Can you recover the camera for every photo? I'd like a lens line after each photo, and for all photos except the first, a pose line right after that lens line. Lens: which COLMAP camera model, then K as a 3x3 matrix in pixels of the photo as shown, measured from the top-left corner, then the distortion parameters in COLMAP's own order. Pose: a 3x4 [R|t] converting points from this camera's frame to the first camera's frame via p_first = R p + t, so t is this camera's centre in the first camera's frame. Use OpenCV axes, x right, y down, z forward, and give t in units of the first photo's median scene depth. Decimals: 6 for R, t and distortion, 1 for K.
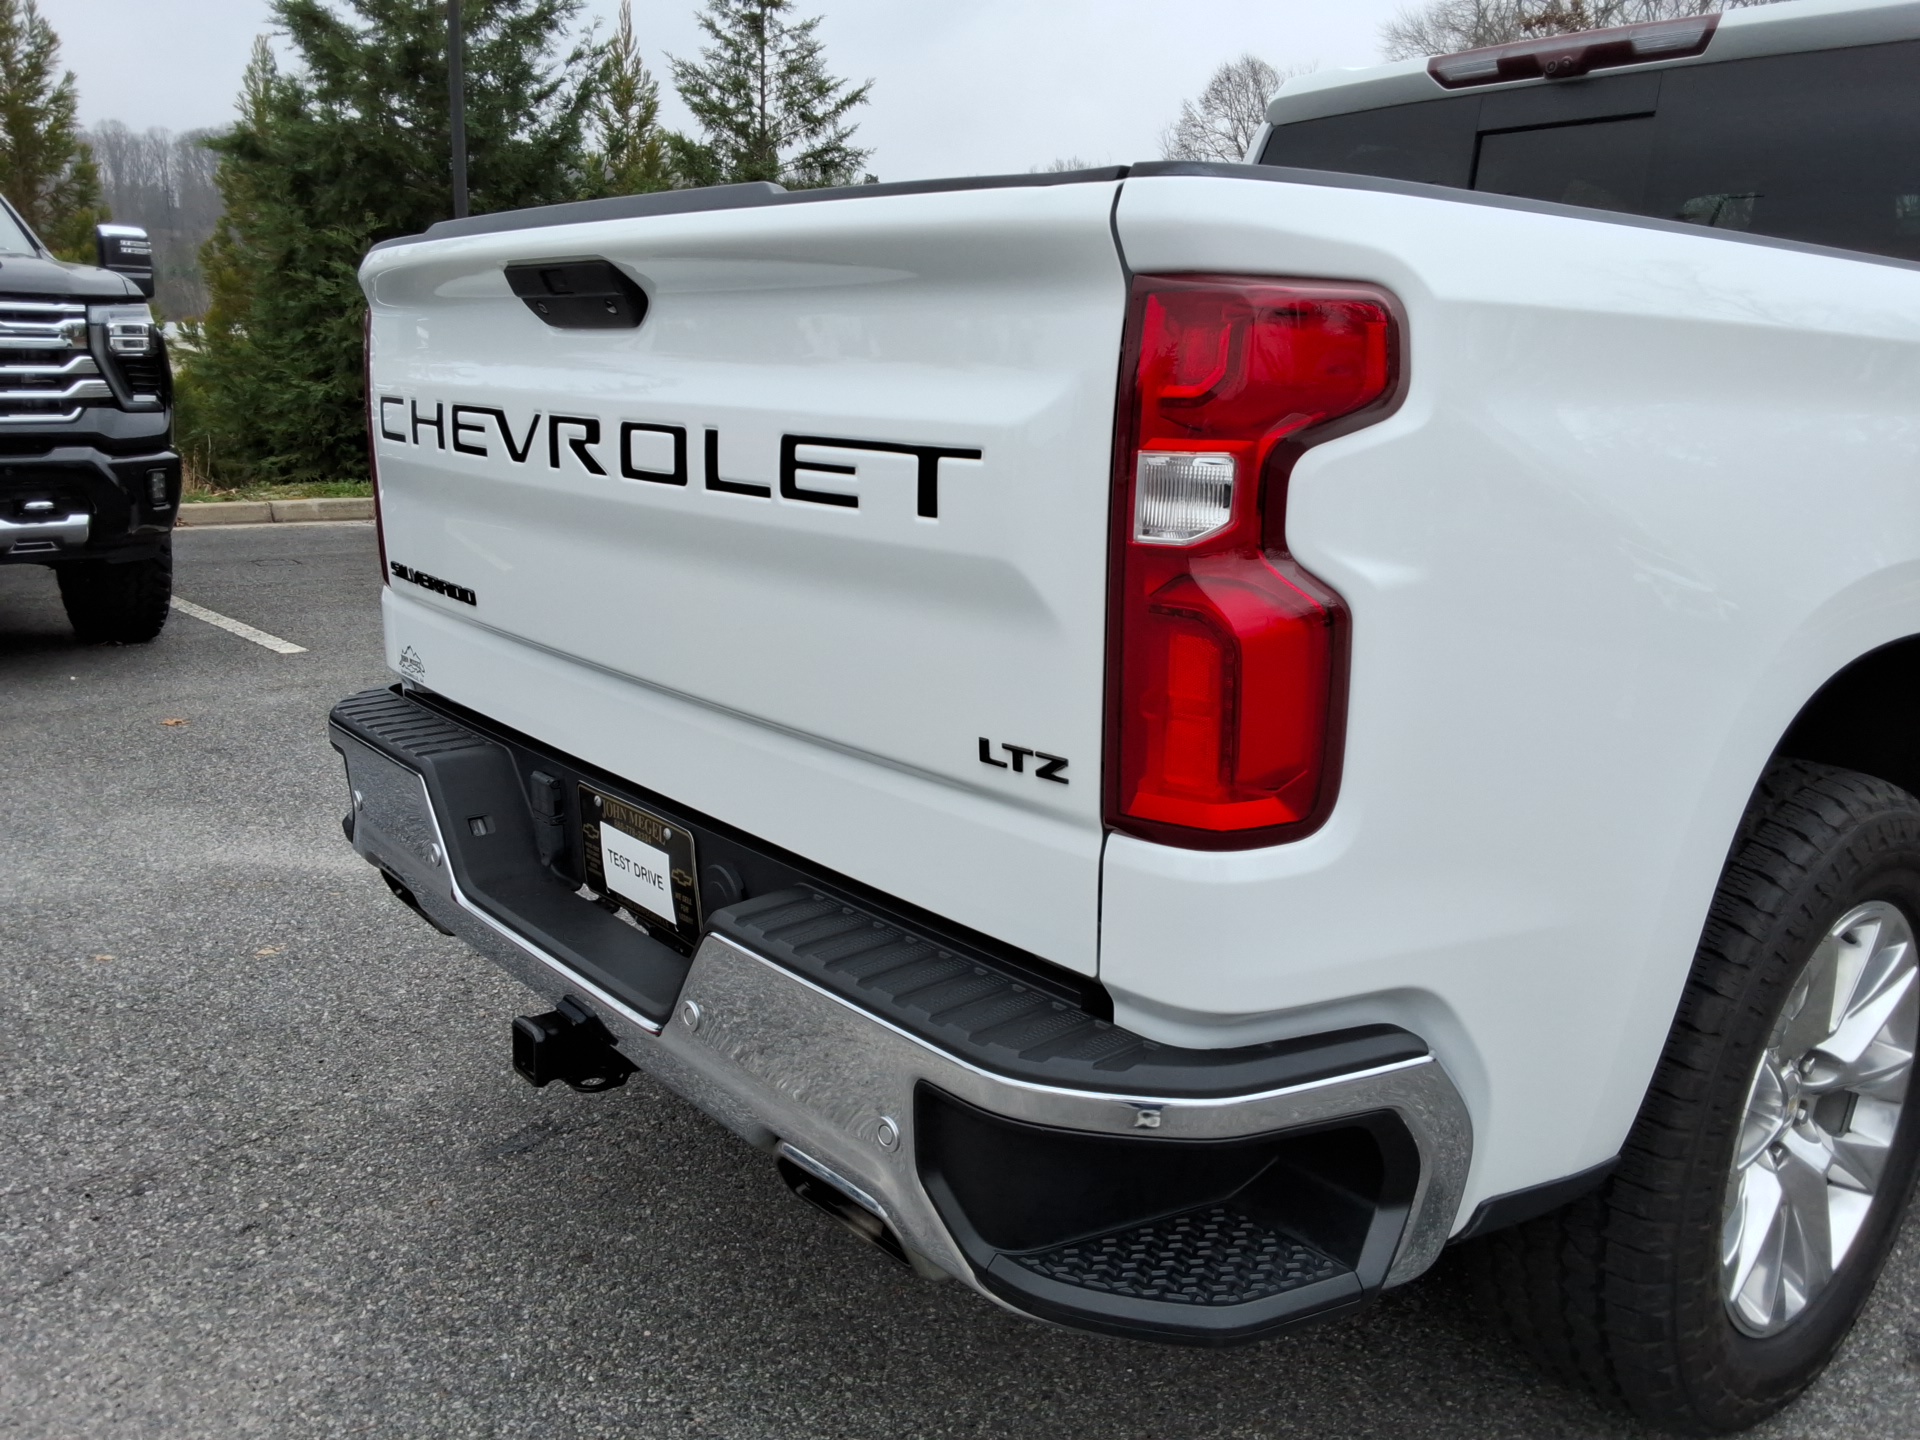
lens RADIAL K [[1542.1, 0, 961.1], [0, 1542.1, 714.1], [0, 0, 1]] dist [0.097178, -0.148938]
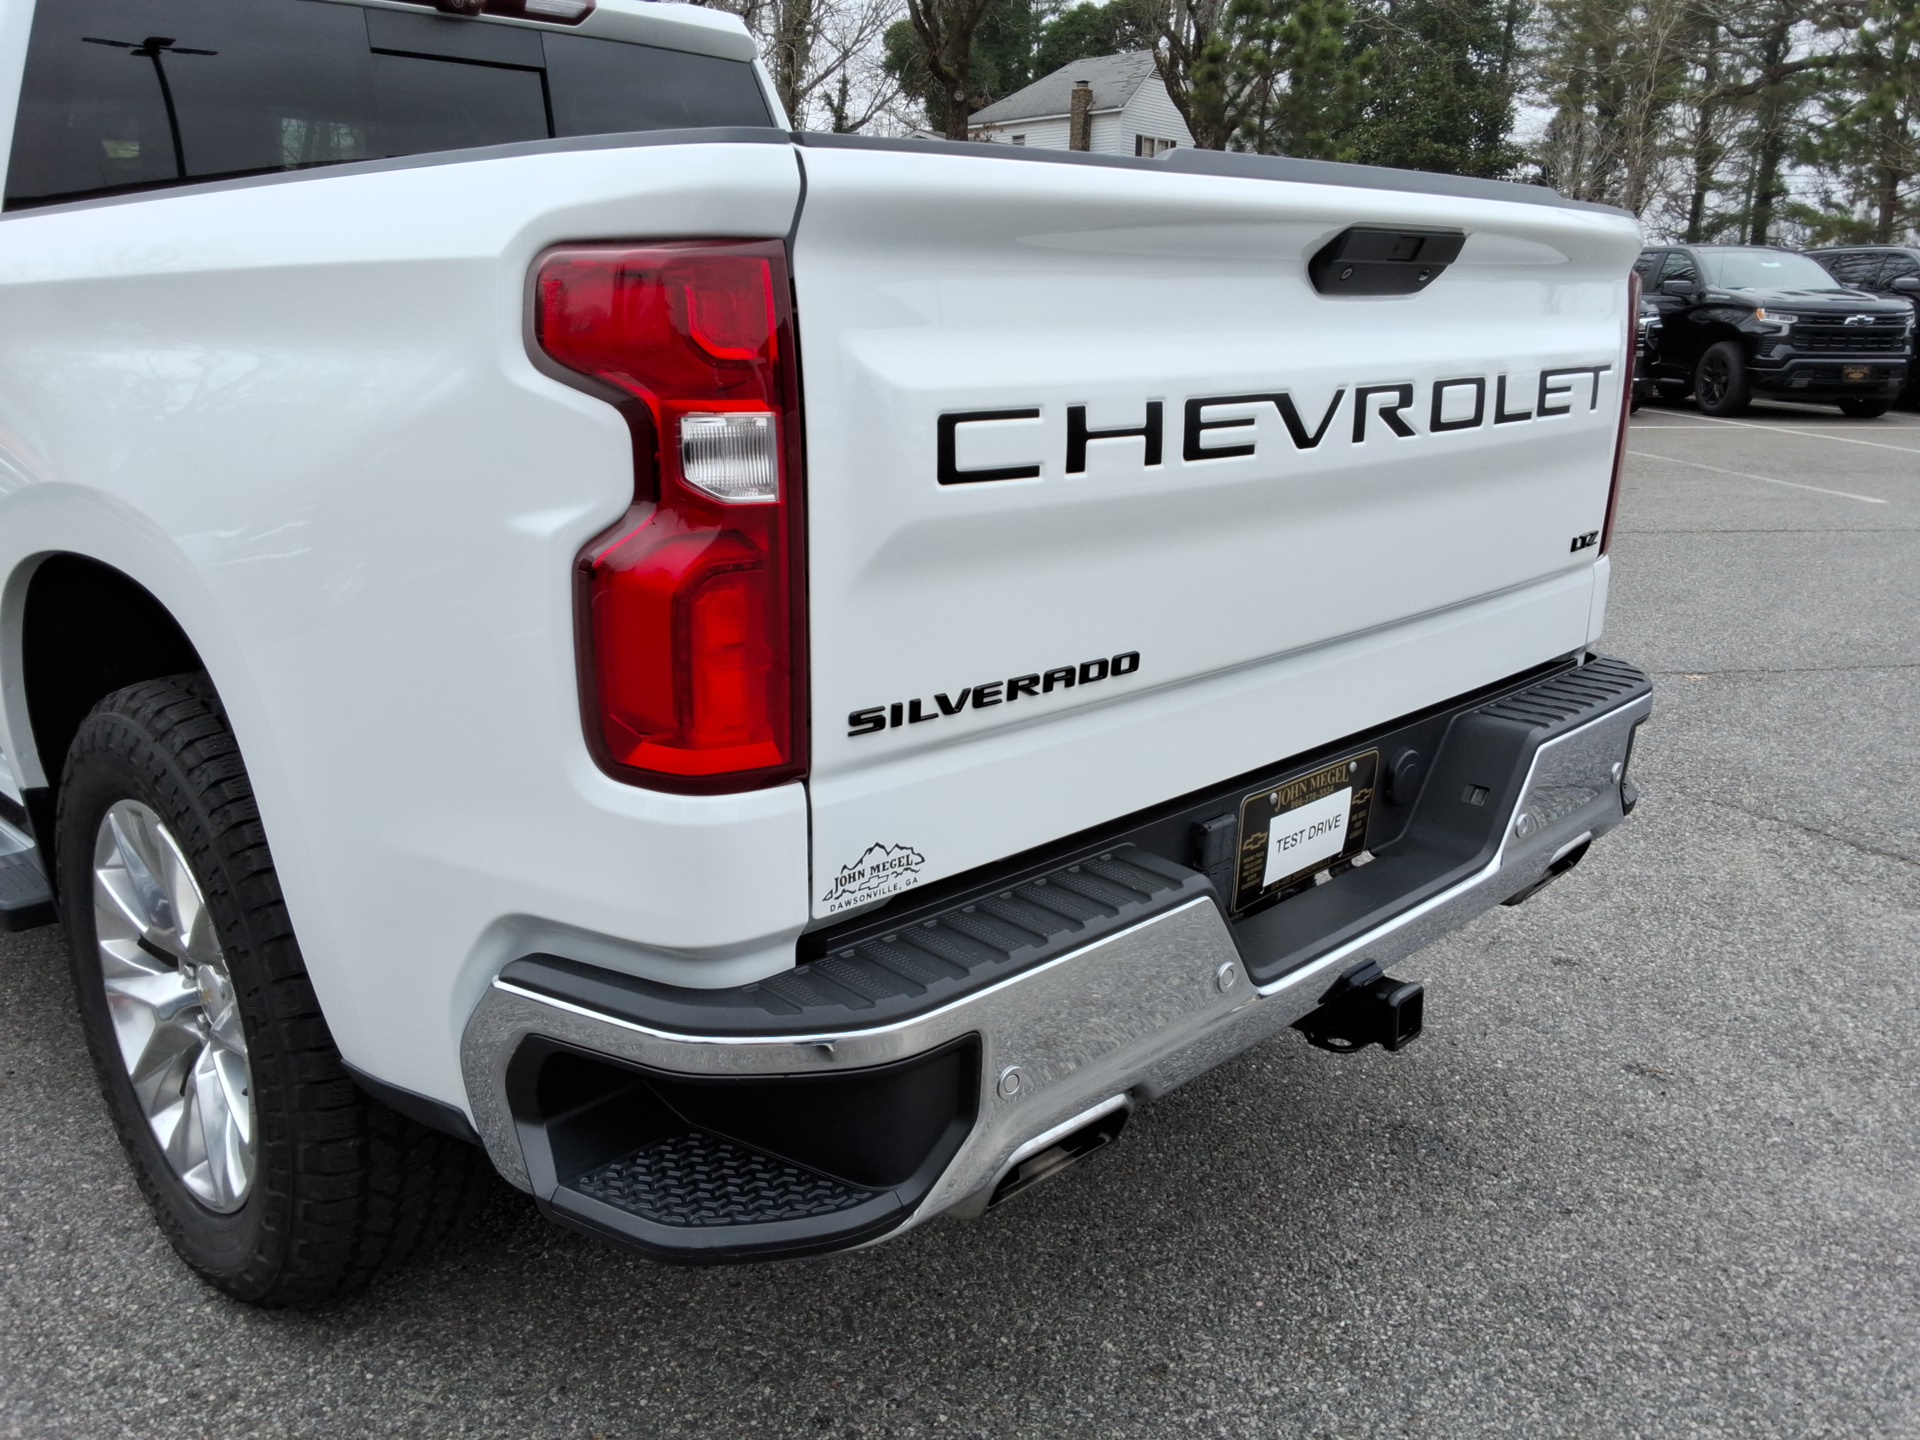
lens RADIAL K [[1542.1, 0, 971.5], [0, 1542.1, 709.5], [0, 0, 1]] dist [0.097178, -0.148938]
pose [[-0.103593, -0.275081, 0.955824, -1.215344], [0.215262, 0.932017, 0.291559, -0.340452], [-0.971046, 0.235956, -0.037336, 1.325517]]
